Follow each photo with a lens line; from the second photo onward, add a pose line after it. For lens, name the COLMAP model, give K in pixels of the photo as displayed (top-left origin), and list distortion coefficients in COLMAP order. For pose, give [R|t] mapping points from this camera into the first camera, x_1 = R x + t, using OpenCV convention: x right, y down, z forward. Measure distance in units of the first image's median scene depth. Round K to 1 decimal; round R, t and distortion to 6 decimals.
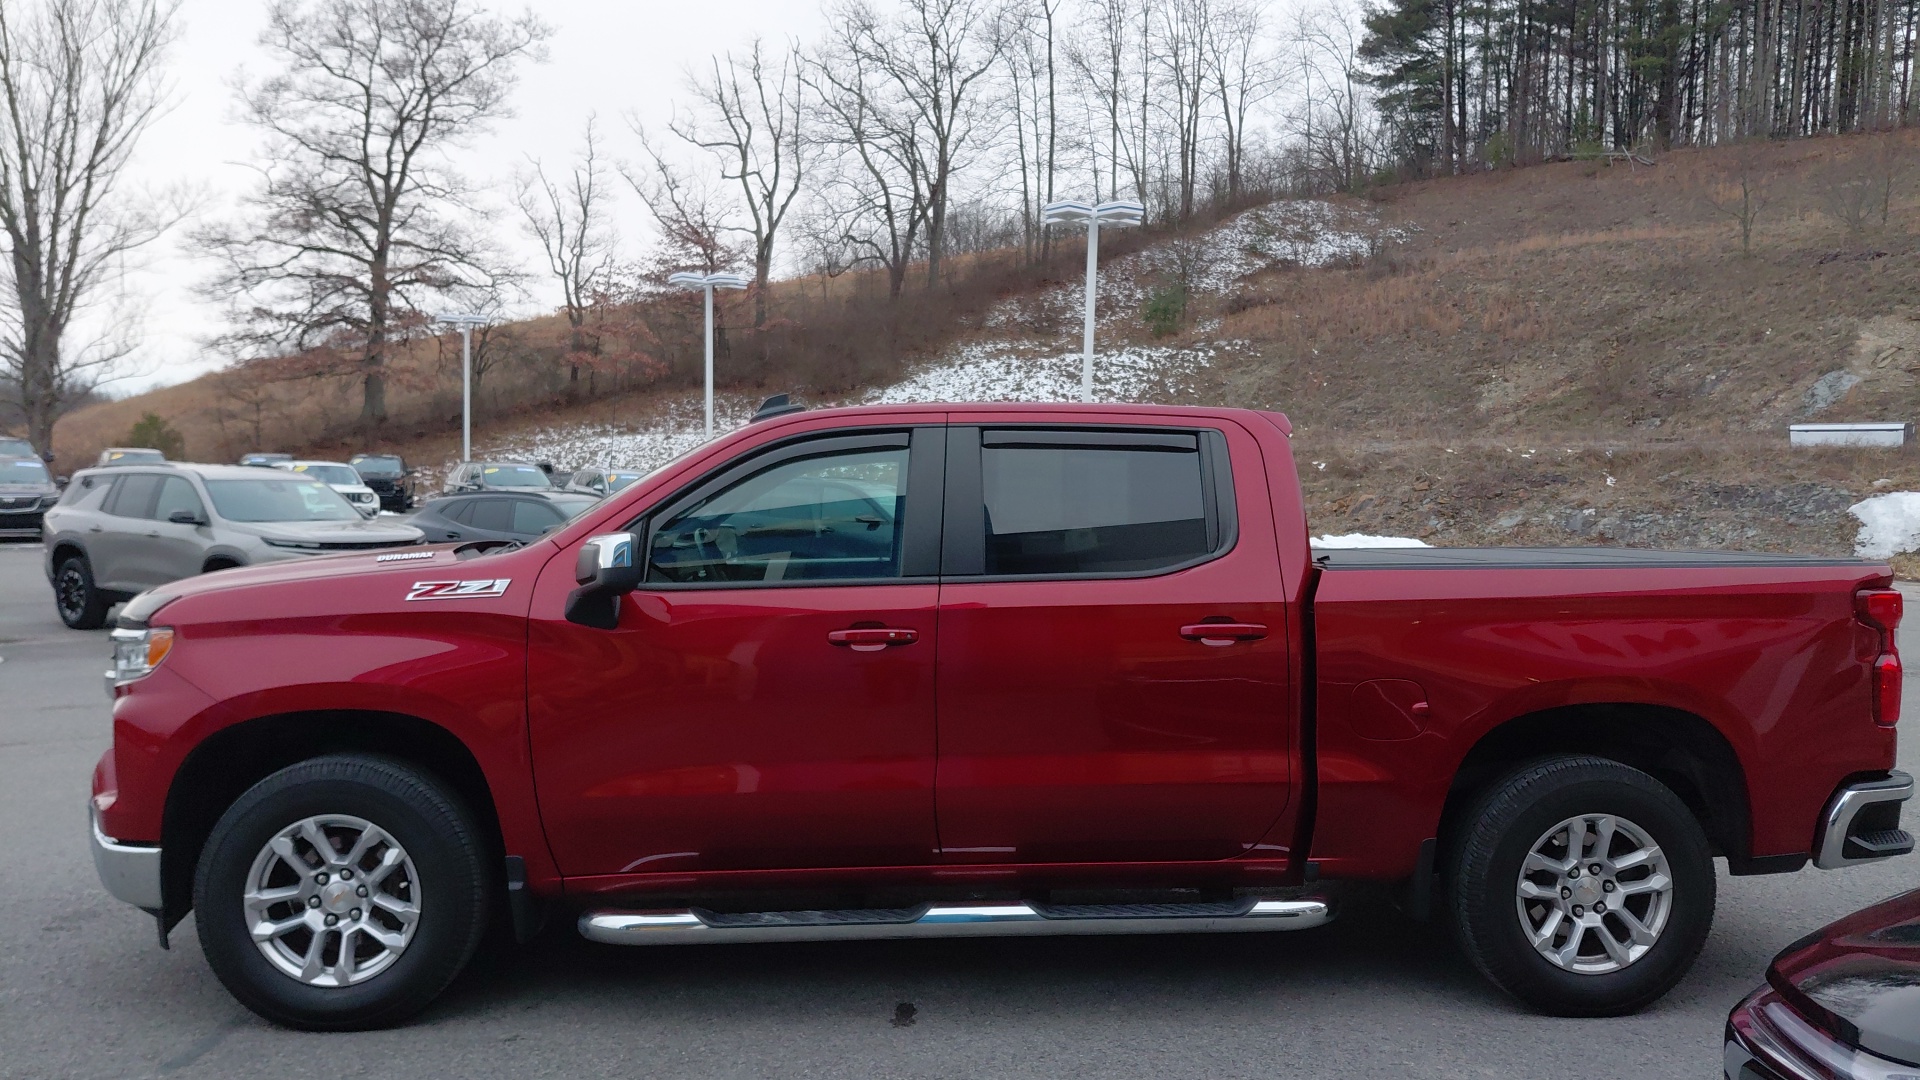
lens RADIAL K [[1426.8, 0, 960.0], [0, 1426.8, 540.0], [0, 0, 1]] dist [0.058380, -0.137421]
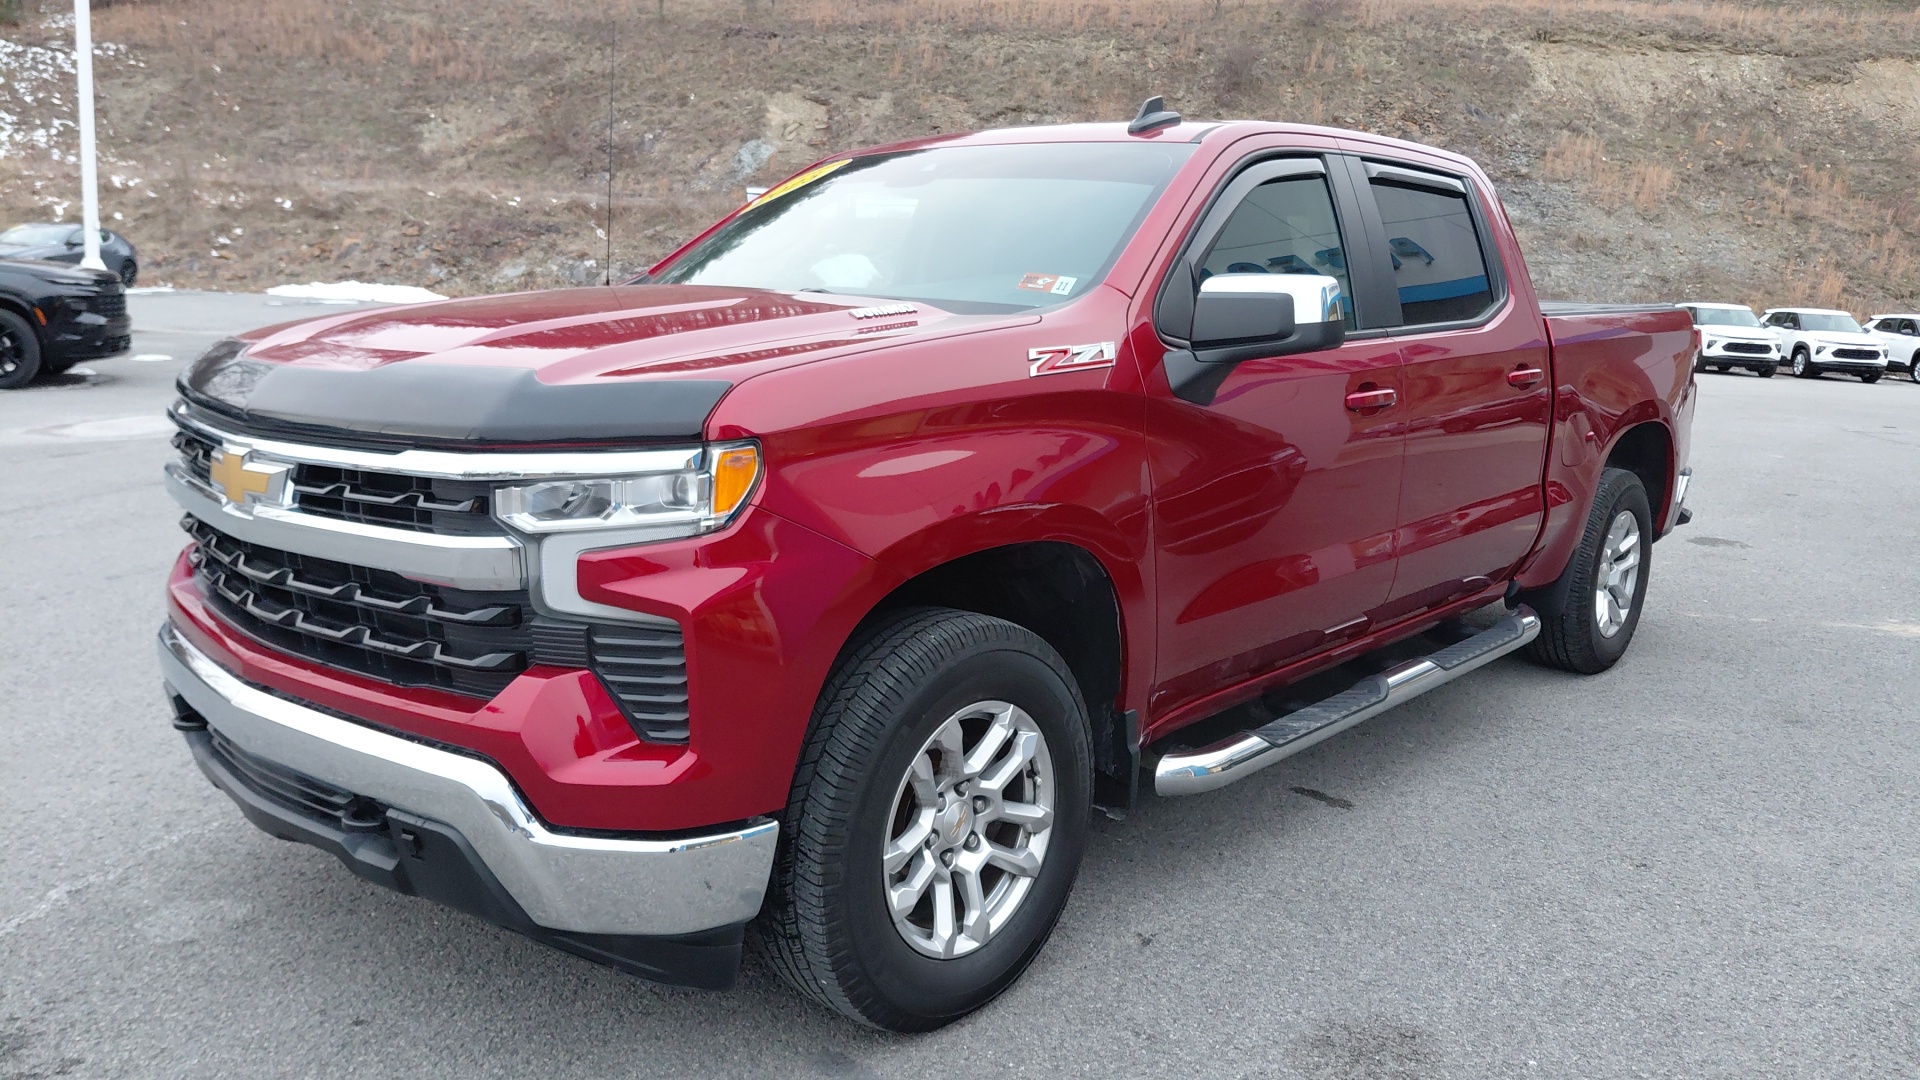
lens RADIAL K [[1465.4, 0, 955.9], [0, 1465.4, 636.3], [0, 0, 1]] dist [-0.136426, 0.080902]
pose [[0.715145, -0.137262, 0.685366, -0.089749], [-0.028252, 0.974051, 0.224558, 0.000837], [-0.698405, -0.179954, 0.692710, 0.053995]]
